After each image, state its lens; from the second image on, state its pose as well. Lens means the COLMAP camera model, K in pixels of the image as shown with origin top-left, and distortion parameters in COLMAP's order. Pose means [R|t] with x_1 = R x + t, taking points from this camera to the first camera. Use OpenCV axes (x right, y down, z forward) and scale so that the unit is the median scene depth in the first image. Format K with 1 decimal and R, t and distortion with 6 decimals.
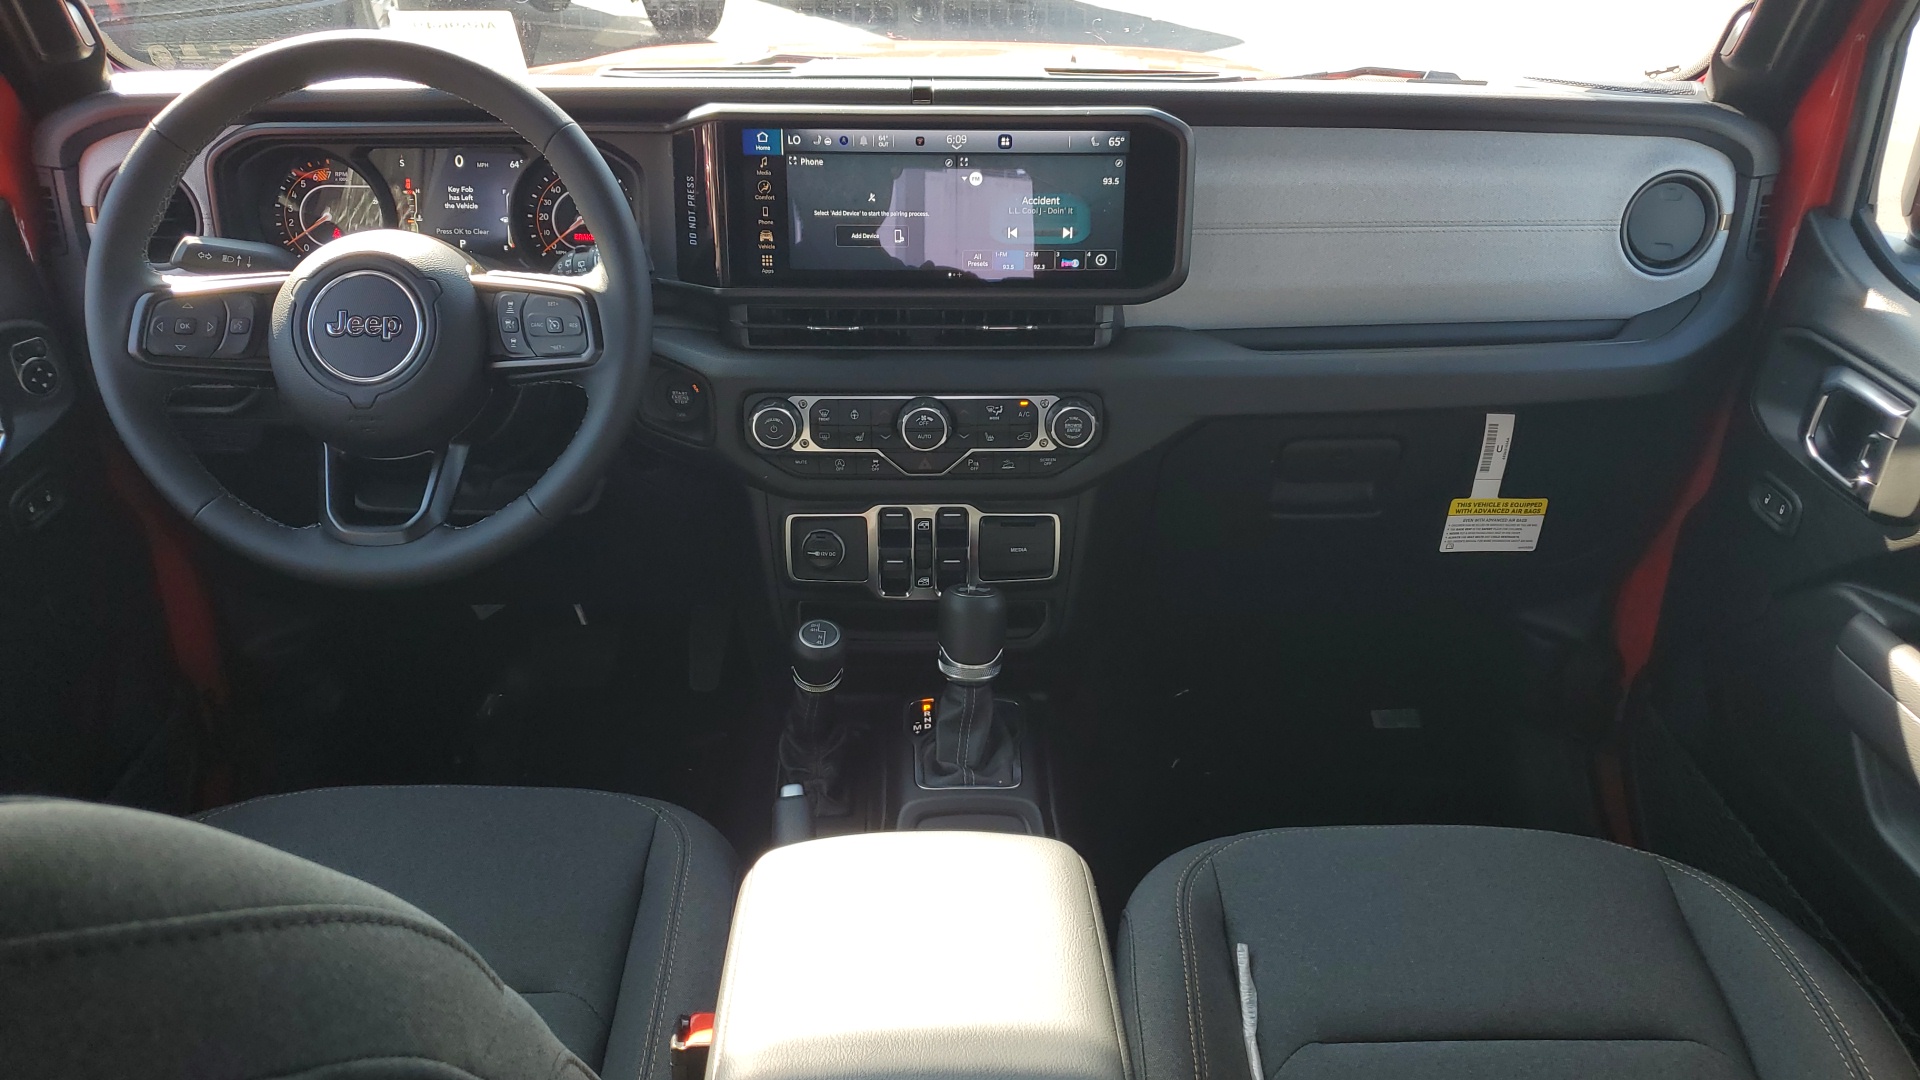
lens RADIAL K [[1538.4, 0, 982.1], [0, 1538.4, 553.7], [0, 0, 1]] dist [0.191541, -0.568372]
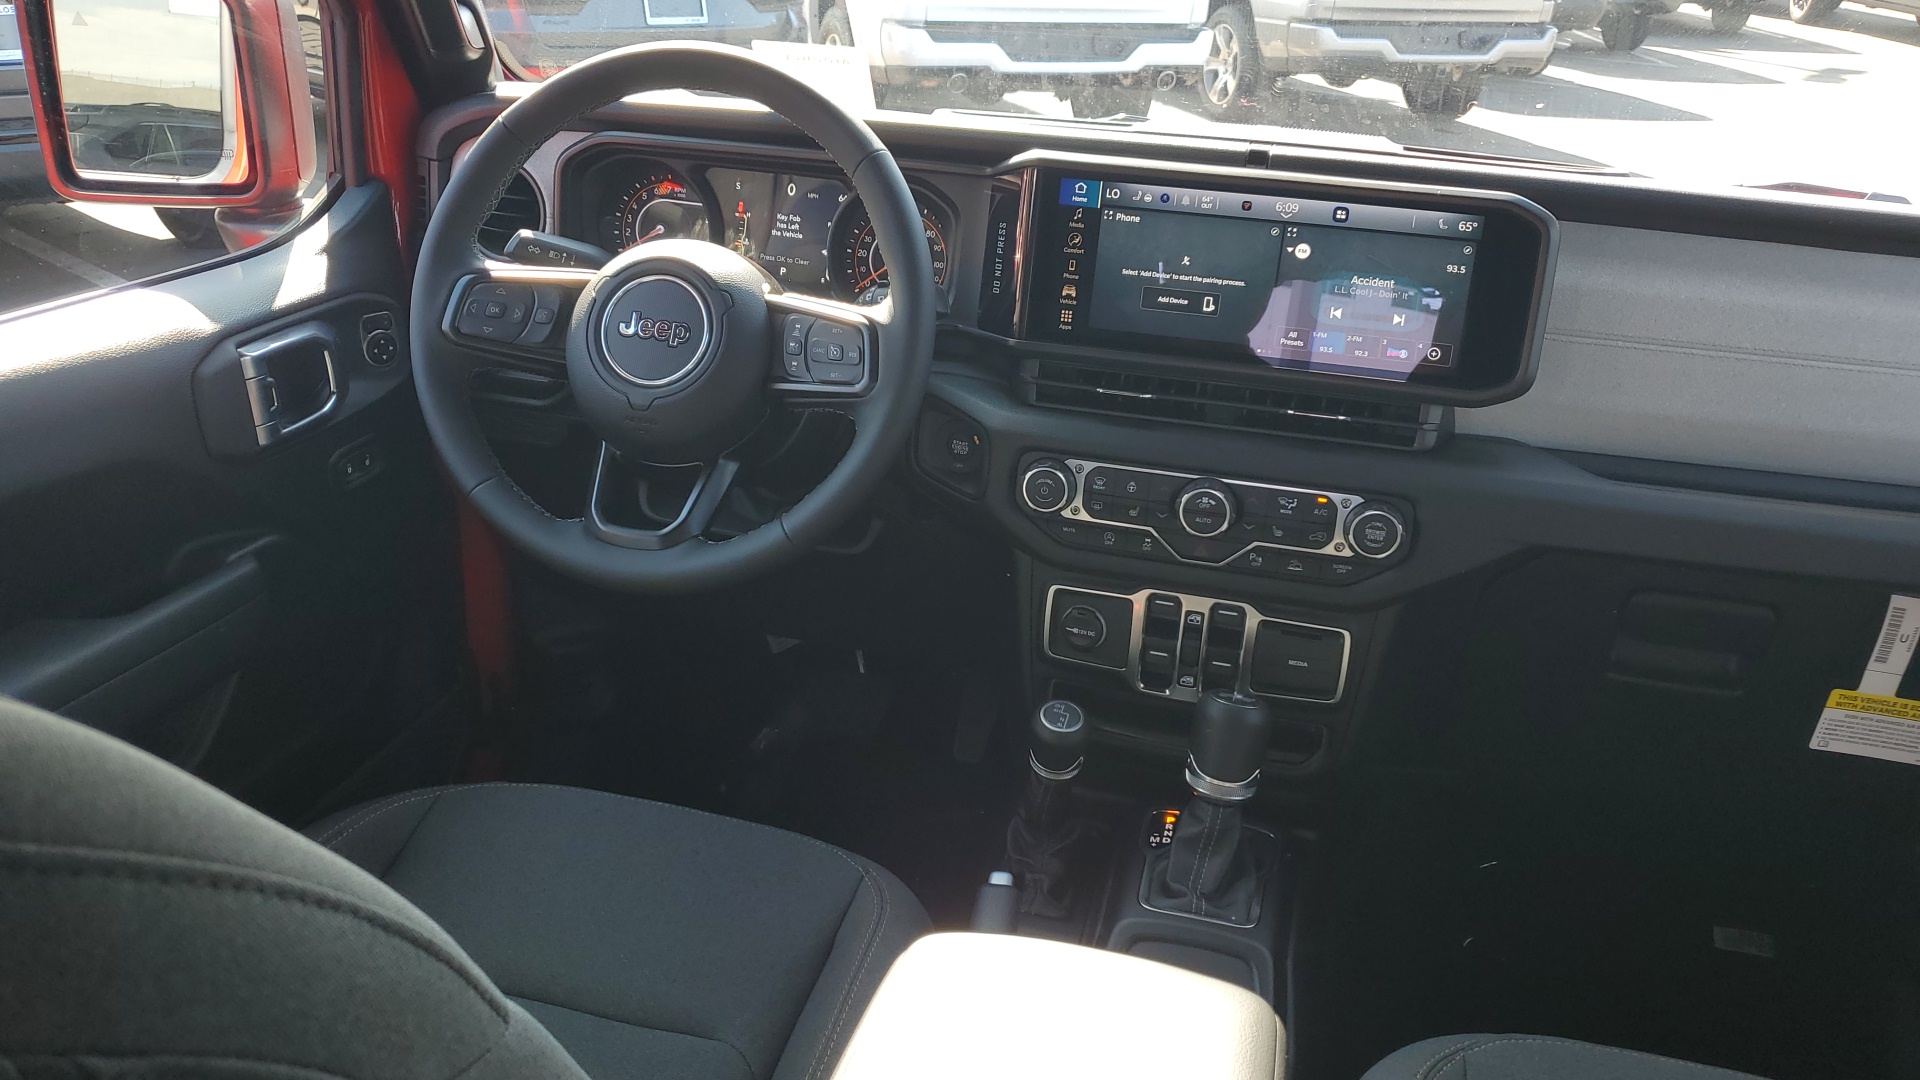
lens RADIAL K [[1544.2, 0, 957.1], [0, 1544.2, 530.0], [0, 0, 1]] dist [0.132581, -0.266436]
pose [[0.958122, 0.142902, -0.248157, 0.050965], [-0.162846, 0.984721, -0.061687, 0.009859], [0.235551, 0.099515, 0.966754, 0.079115]]
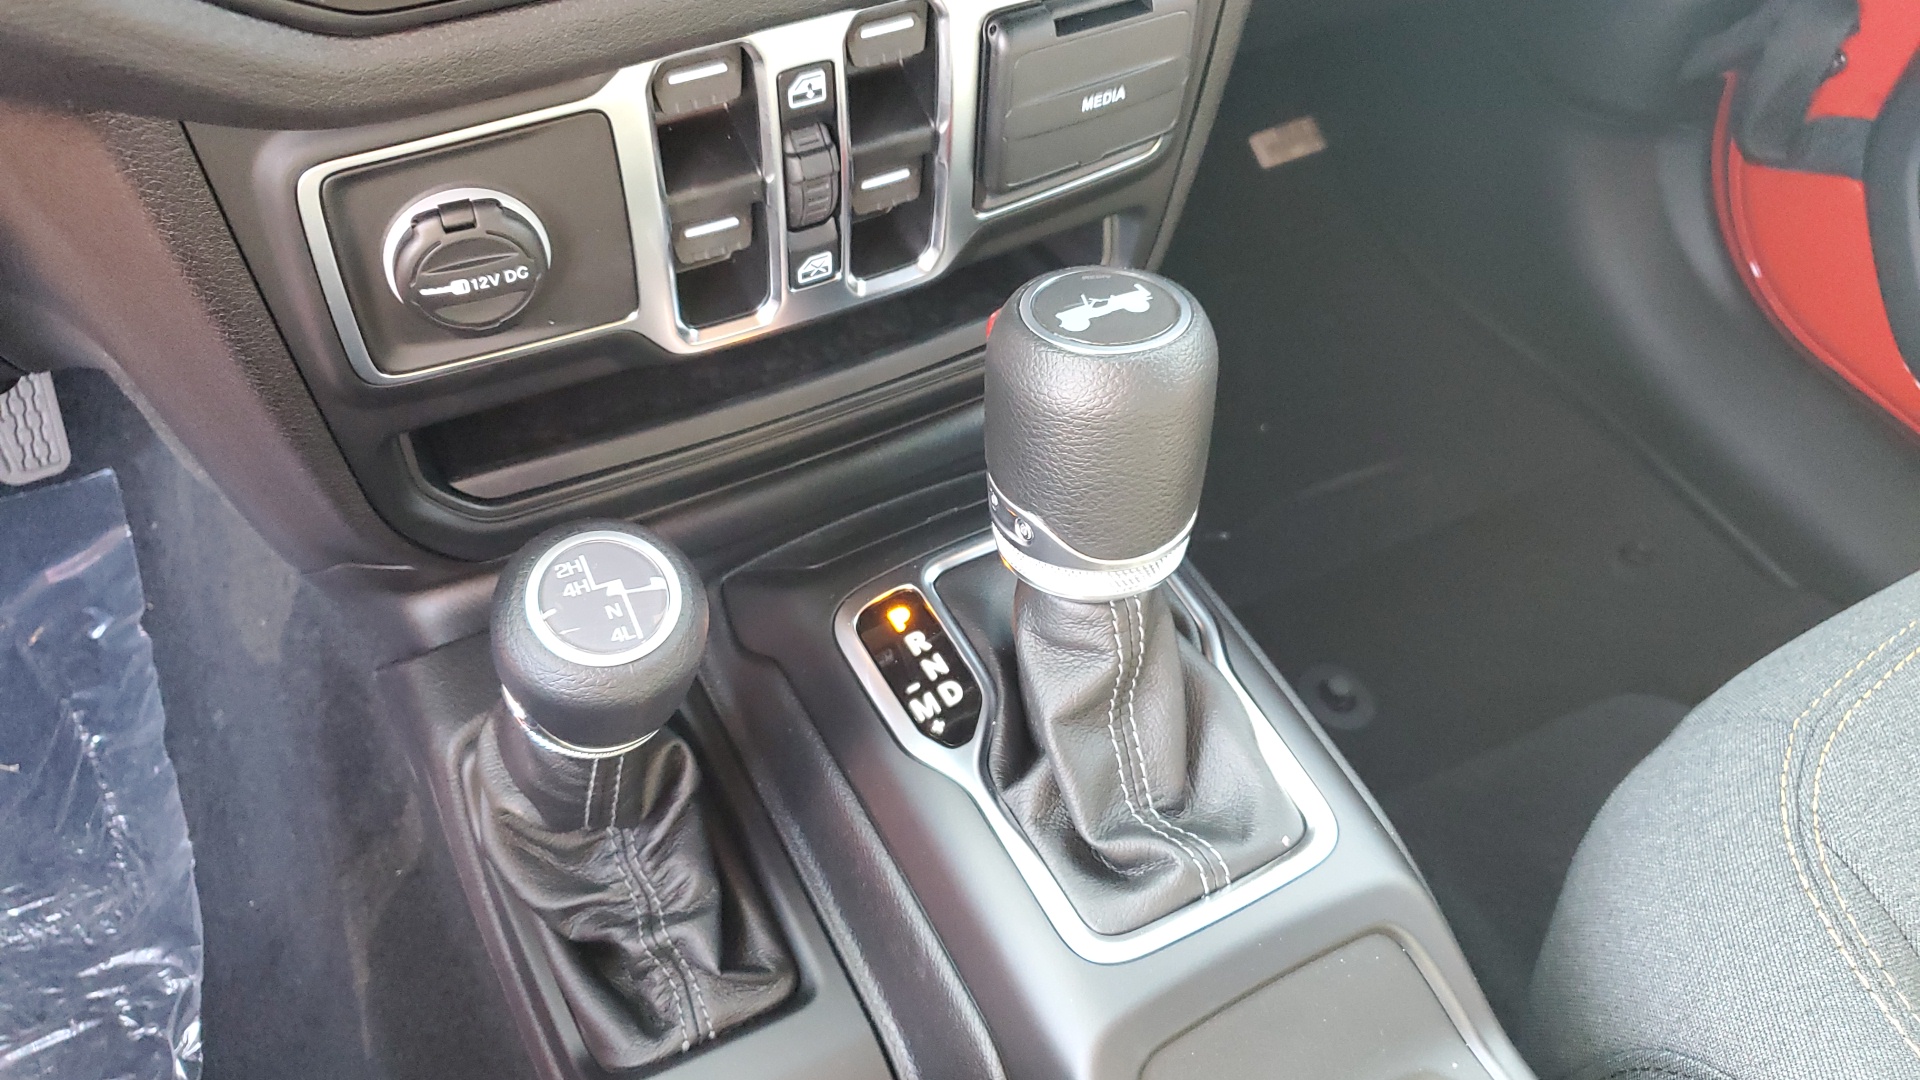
lens RADIAL K [[1556.8, 0, 965.4], [0, 1556.8, 539.8], [0, 0, 1]] dist [0.041178, 0.000387]
pose [[0.891625, -0.318450, 0.321862, -0.139522], [0.154858, 0.882477, 0.444133, -0.073337], [-0.425470, -0.346157, 0.836153, 0.773190]]
